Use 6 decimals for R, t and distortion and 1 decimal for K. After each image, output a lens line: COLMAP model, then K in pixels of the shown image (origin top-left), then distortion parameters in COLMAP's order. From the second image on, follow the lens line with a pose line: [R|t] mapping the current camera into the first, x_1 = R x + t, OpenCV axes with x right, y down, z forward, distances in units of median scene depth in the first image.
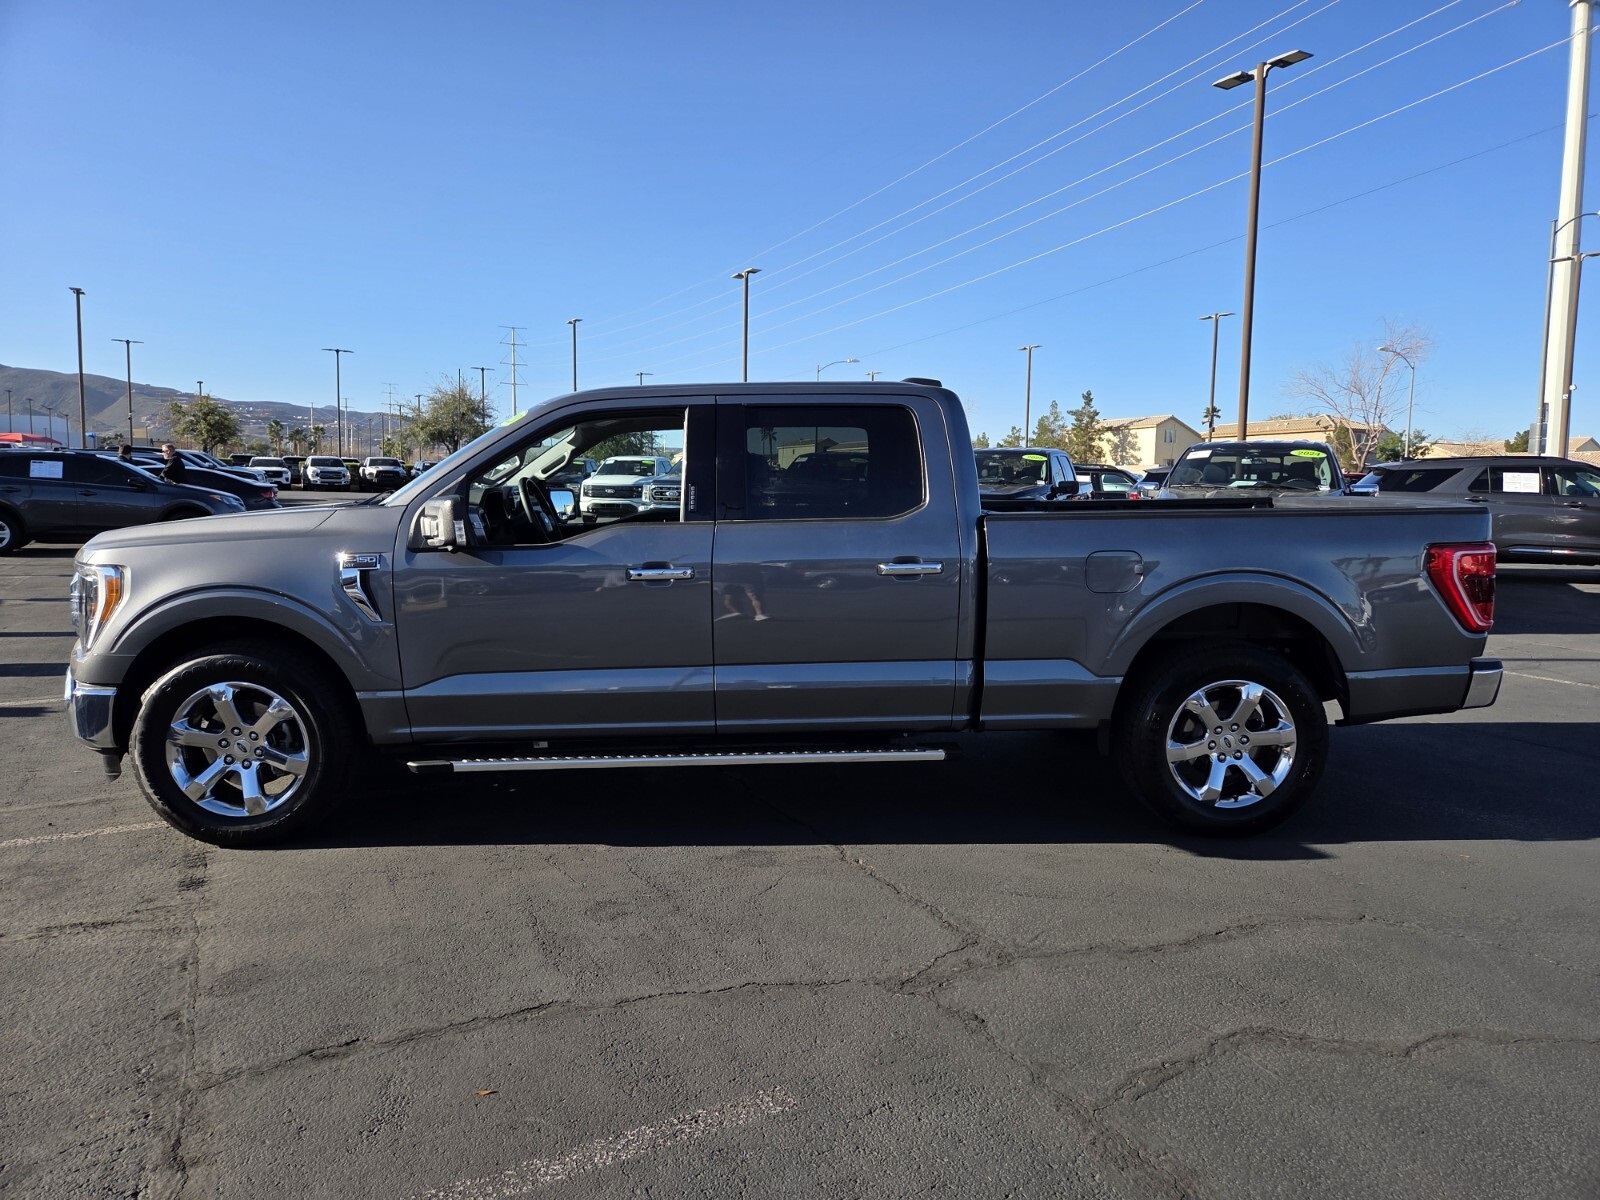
lens RADIAL K [[1060.4, 0, 798.5], [0, 1060.4, 580.6], [0, 0, 1]] dist [0.068851, -0.065562]
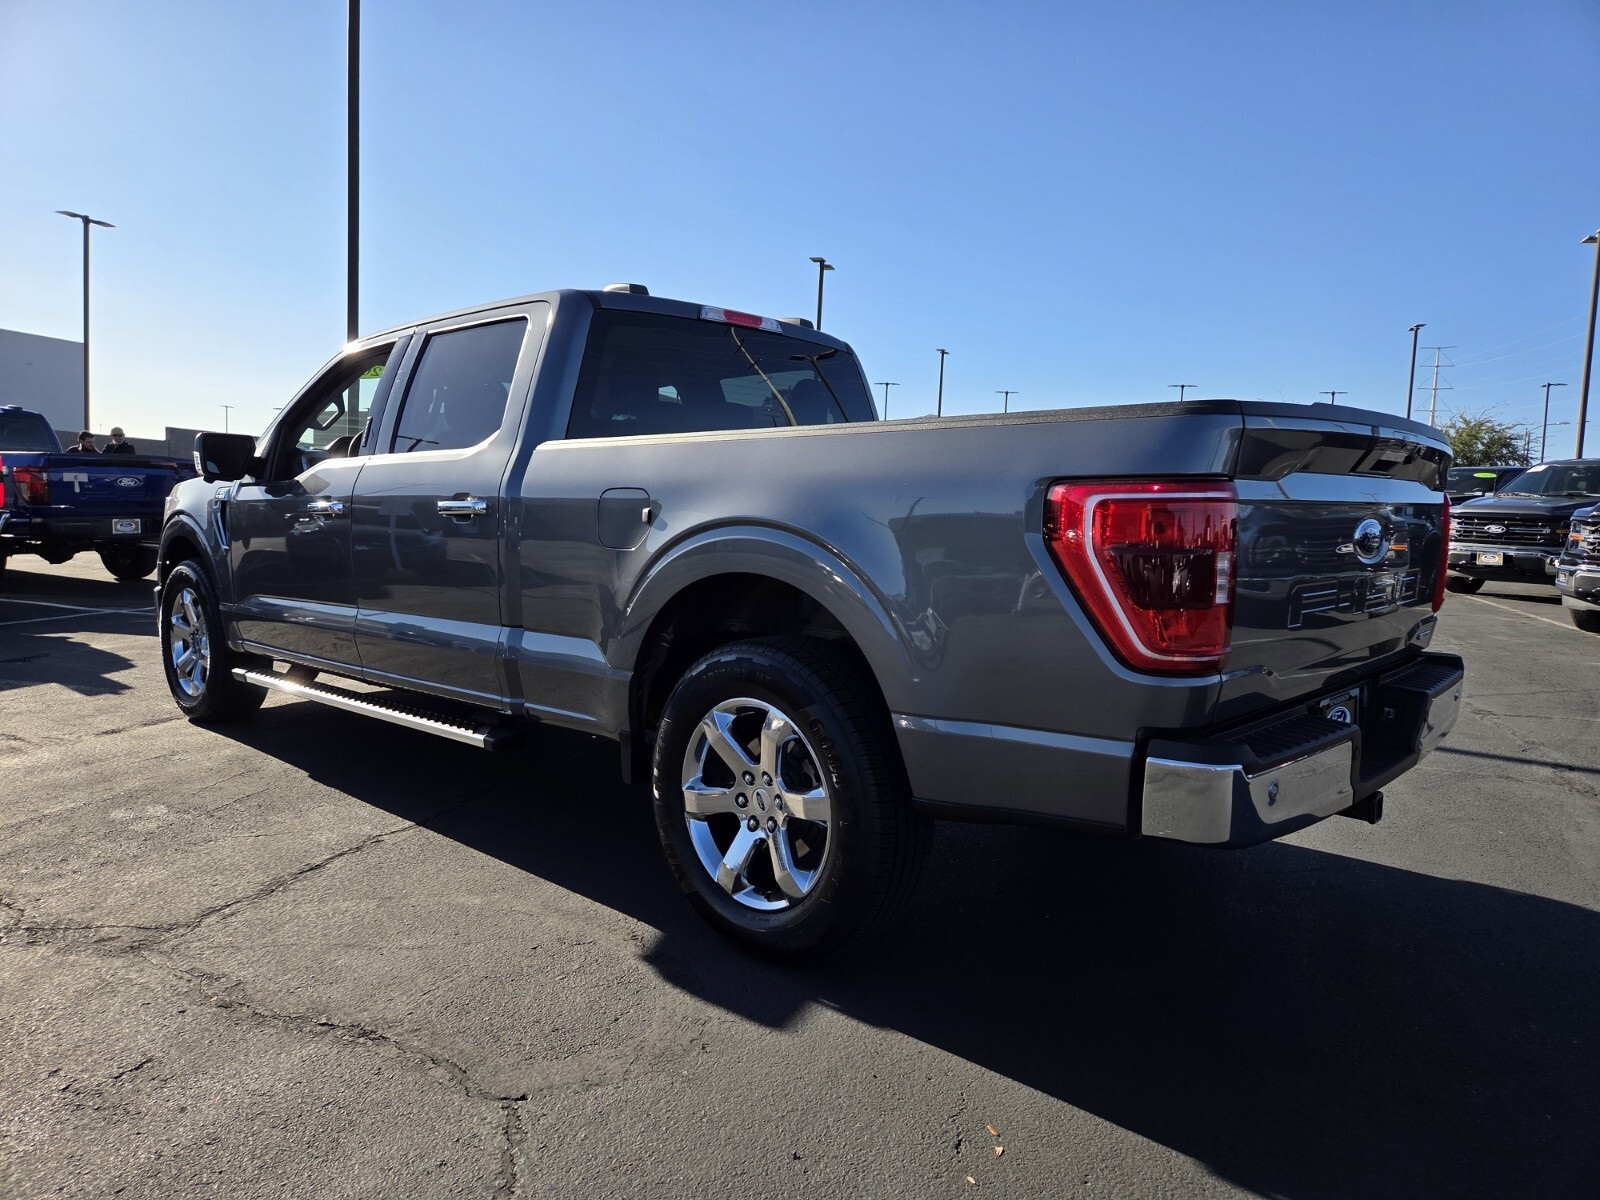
lens RADIAL K [[1060.4, 0, 798.5], [0, 1060.4, 580.6], [0, 0, 1]] dist [0.068851, -0.065562]
pose [[0.693013, 0.059735, -0.718446, 0.860143], [-0.085642, 0.996326, 0.000229, 0.021937], [0.715821, 0.061371, 0.695582, 0.587077]]
